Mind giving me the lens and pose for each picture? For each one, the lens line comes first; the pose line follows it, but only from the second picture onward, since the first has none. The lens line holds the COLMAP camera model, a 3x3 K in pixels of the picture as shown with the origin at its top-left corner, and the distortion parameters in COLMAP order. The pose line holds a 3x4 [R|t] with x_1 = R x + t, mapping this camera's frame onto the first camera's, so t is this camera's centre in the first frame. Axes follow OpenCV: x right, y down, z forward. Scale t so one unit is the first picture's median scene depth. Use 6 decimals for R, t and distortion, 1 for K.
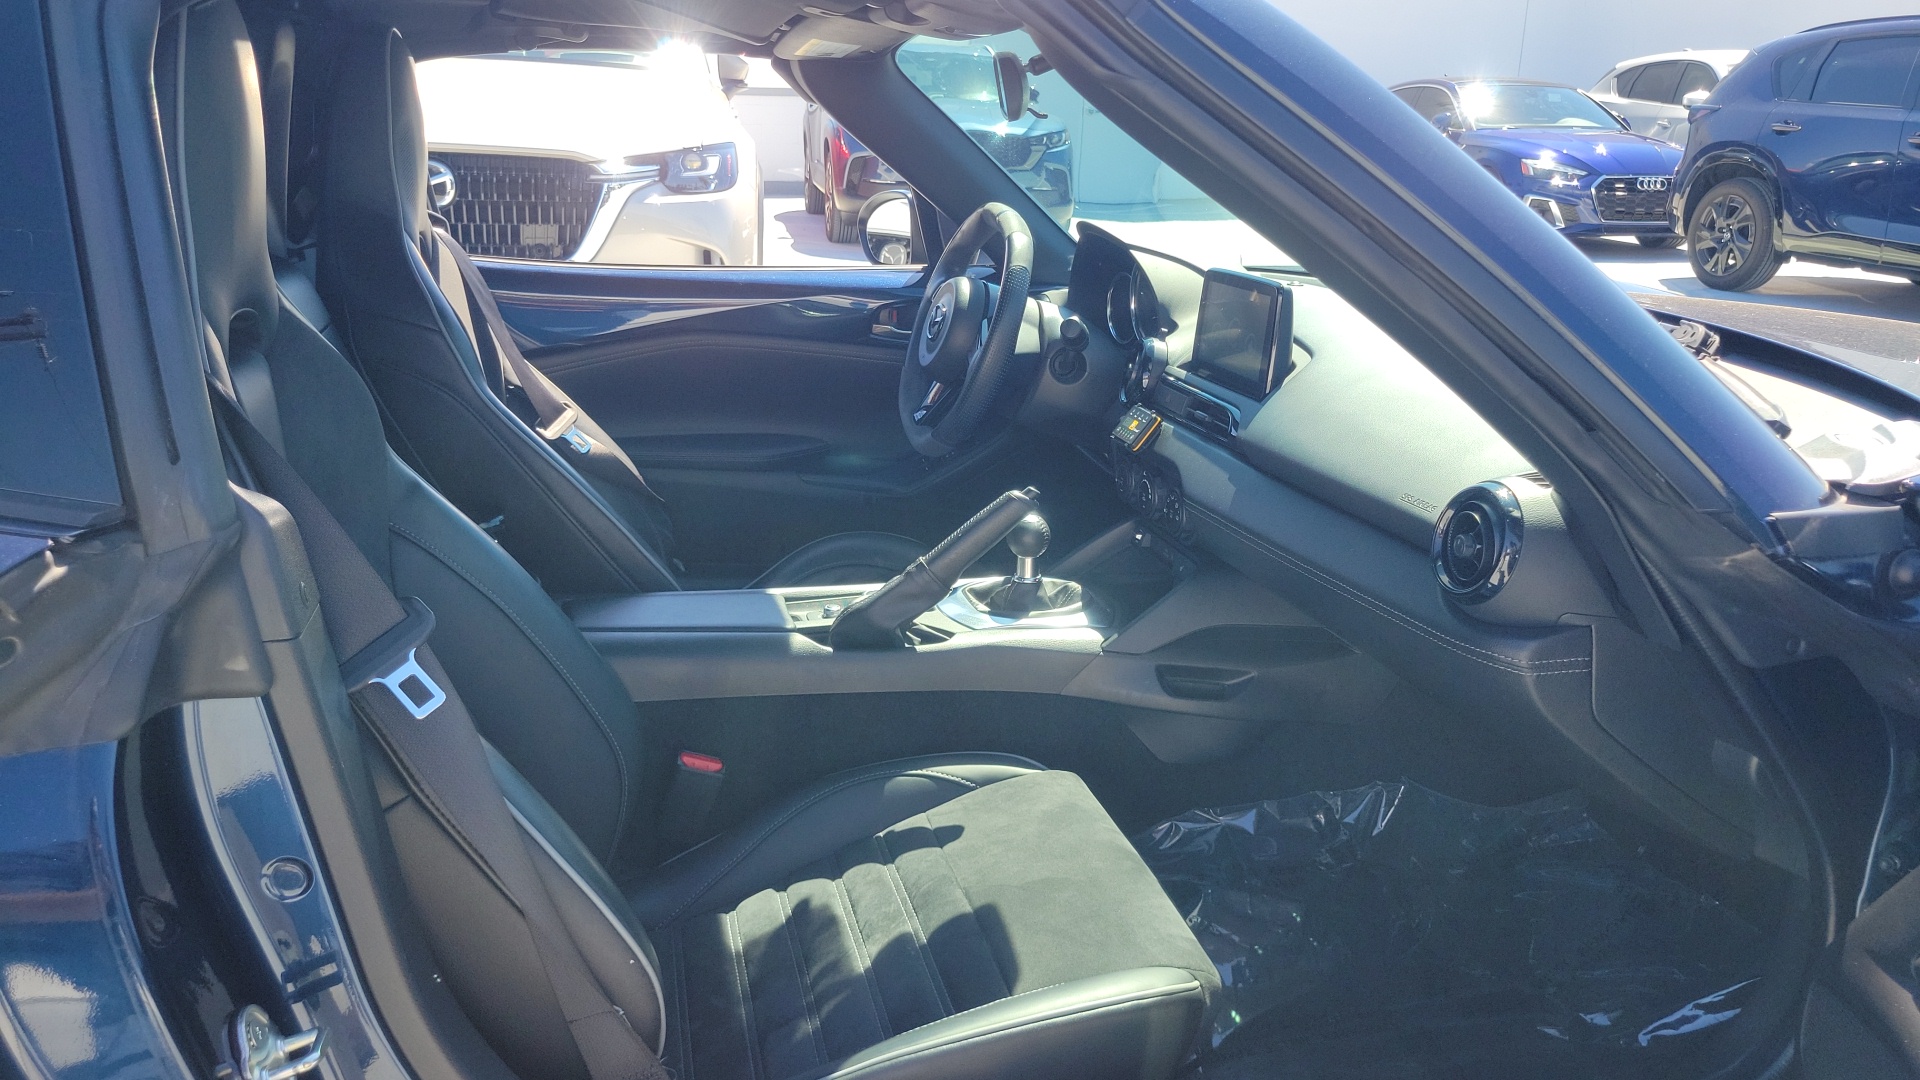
lens RADIAL K [[1471.5, 0, 958.6], [0, 1471.5, 531.4], [0, 0, 1]] dist [0.018615, -0.005786]
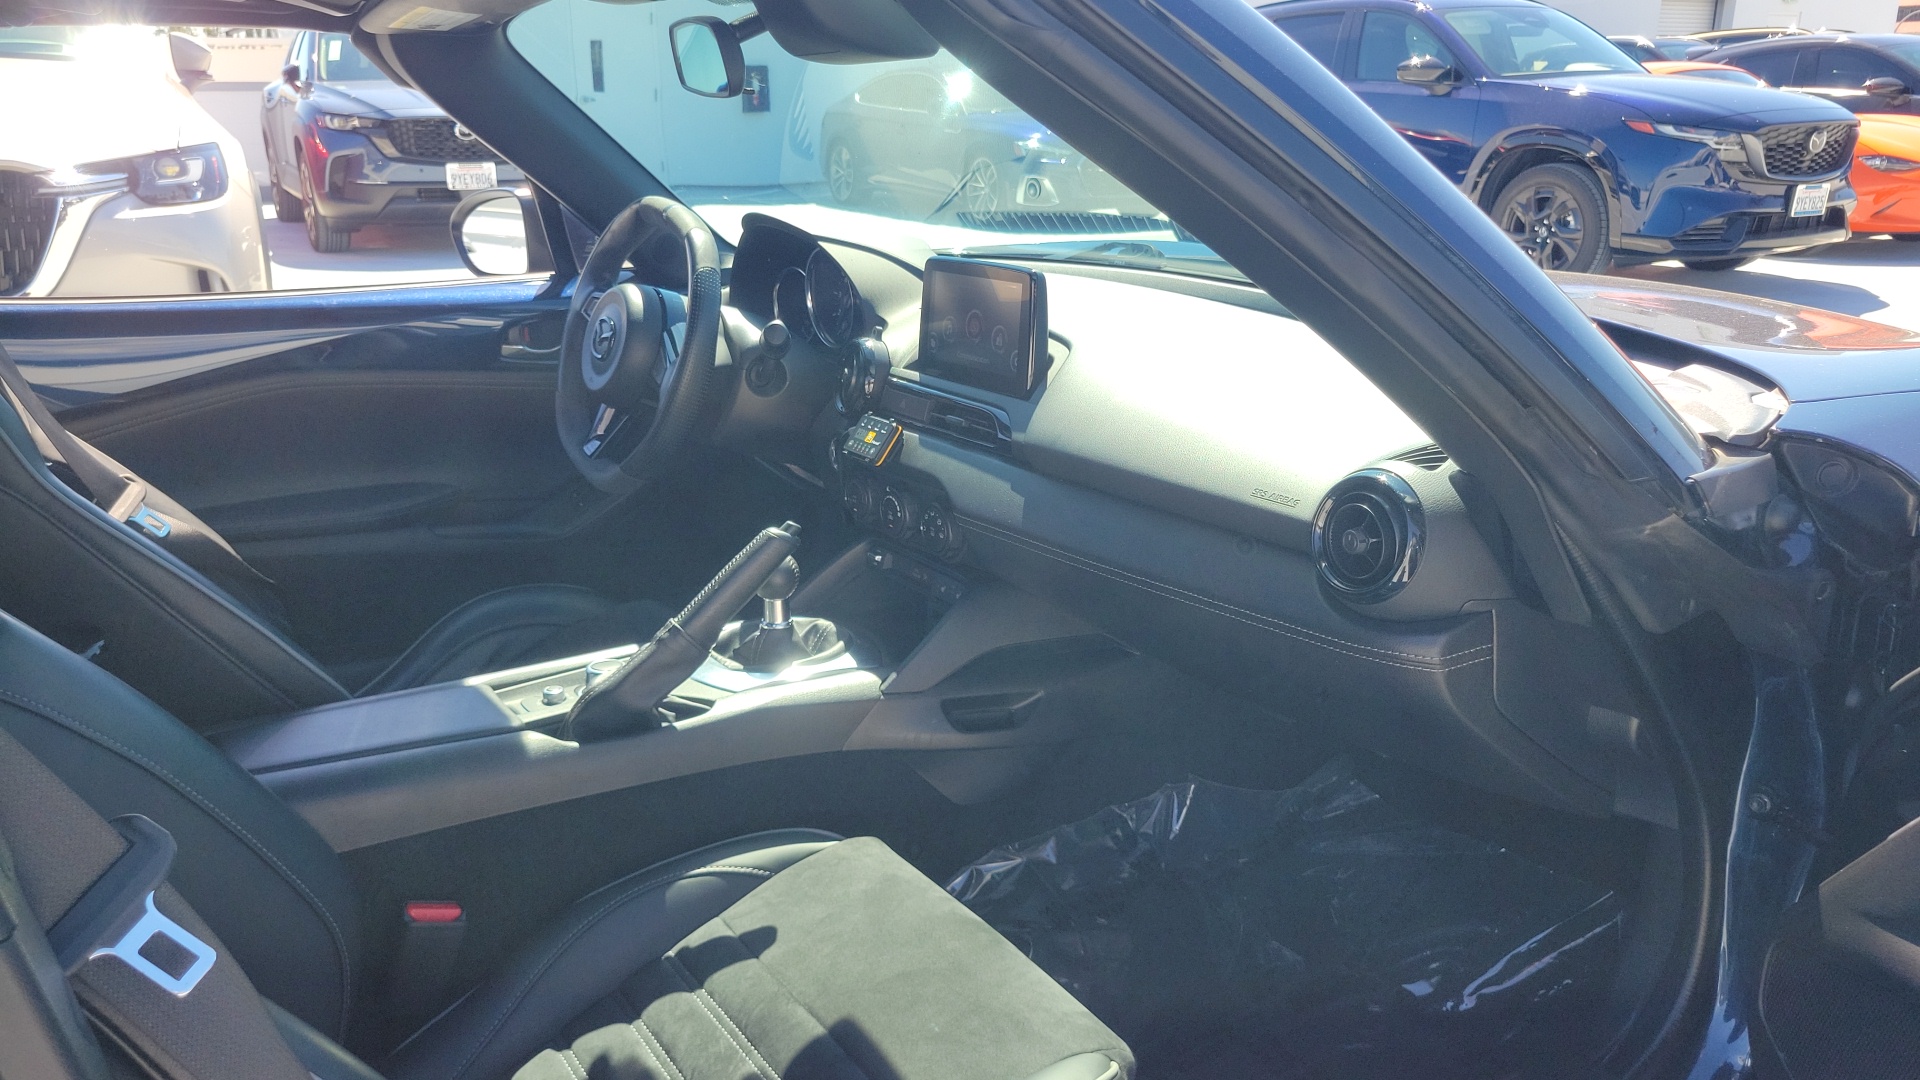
lens RADIAL K [[1471.5, 0, 961.3], [0, 1471.5, 548.5], [0, 0, 1]] dist [0.018615, -0.005786]
pose [[0.943083, -0.121778, 0.309459, -0.122675], [0.115966, 0.992557, 0.037182, -0.034106], [-0.311684, 0.000821, 0.950186, 0.141864]]
